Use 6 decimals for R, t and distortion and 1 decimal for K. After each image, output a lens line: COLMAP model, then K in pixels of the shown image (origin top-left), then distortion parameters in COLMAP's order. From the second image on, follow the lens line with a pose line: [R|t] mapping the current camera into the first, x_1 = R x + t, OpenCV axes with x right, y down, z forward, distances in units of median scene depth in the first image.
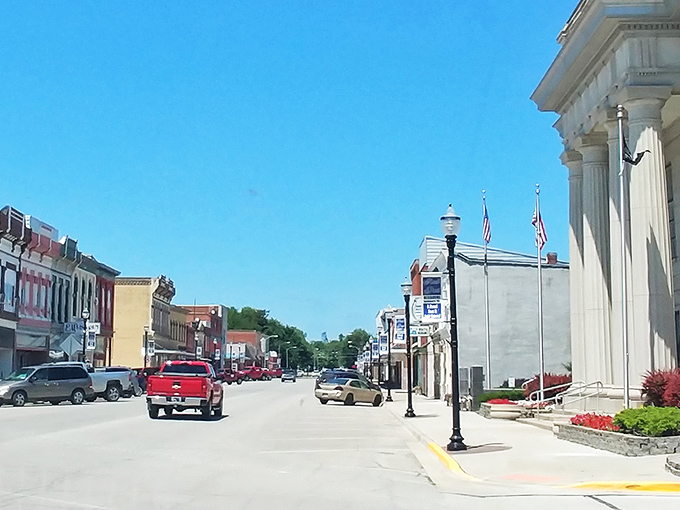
lens RADIAL K [[890.1, 0, 340.0], [0, 890.1, 255.0], [0, 0, 1]] dist [0.007270, 0.035896]
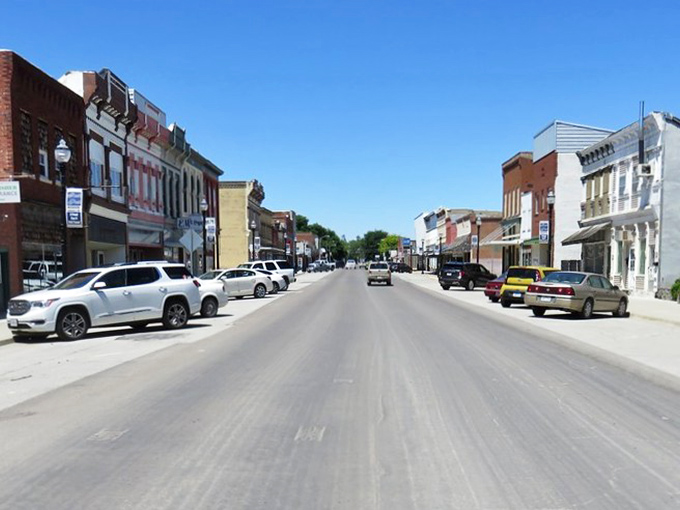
lens RADIAL K [[705.3, 0, 340.0], [0, 705.3, 255.0], [0, 0, 1]] dist [0.141291, -0.003368]
pose [[0.998275, -0.015613, -0.056591, -0.097680], [0.022192, 0.992818, 0.117556, 0.031120], [0.054349, -0.118609, 0.991453, 0.264958]]
